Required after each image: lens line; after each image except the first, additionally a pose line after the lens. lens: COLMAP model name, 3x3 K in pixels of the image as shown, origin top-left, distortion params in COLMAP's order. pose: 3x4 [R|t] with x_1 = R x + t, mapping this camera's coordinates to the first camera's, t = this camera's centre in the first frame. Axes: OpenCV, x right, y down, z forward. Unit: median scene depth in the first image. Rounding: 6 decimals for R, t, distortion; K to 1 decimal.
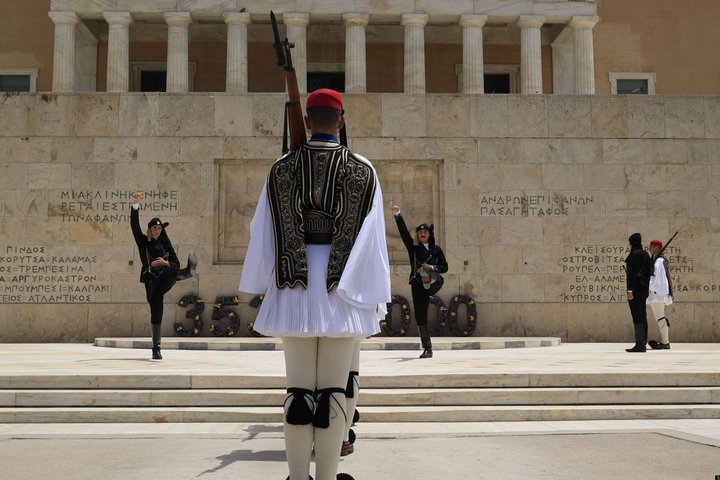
lens RADIAL K [[951.6, 0, 360.0], [0, 951.6, 240.0], [0, 0, 1]] dist [-0.029157, 0.015945]
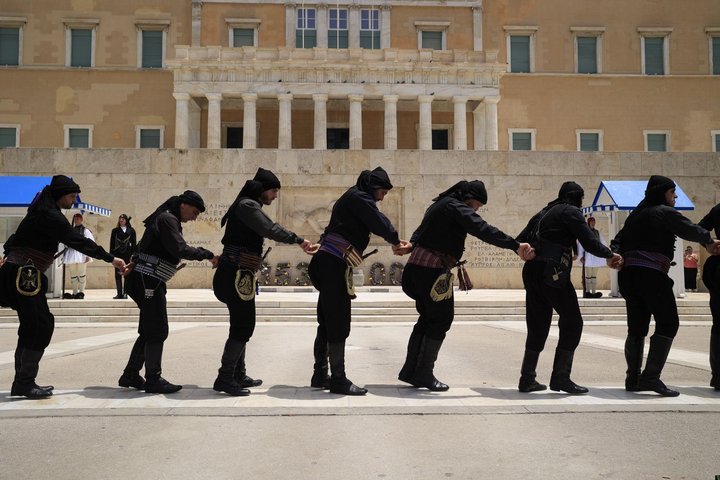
lens RADIAL K [[622.3, 0, 360.0], [0, 622.3, 240.0], [0, 0, 1]] dist [-0.029330, 0.108907]
pose [[0.999995, 0.002093, 0.002291, 0.001760], [-0.002151, 0.999681, 0.025170, -0.014354], [-0.002238, -0.025175, 0.999681, -0.171475]]
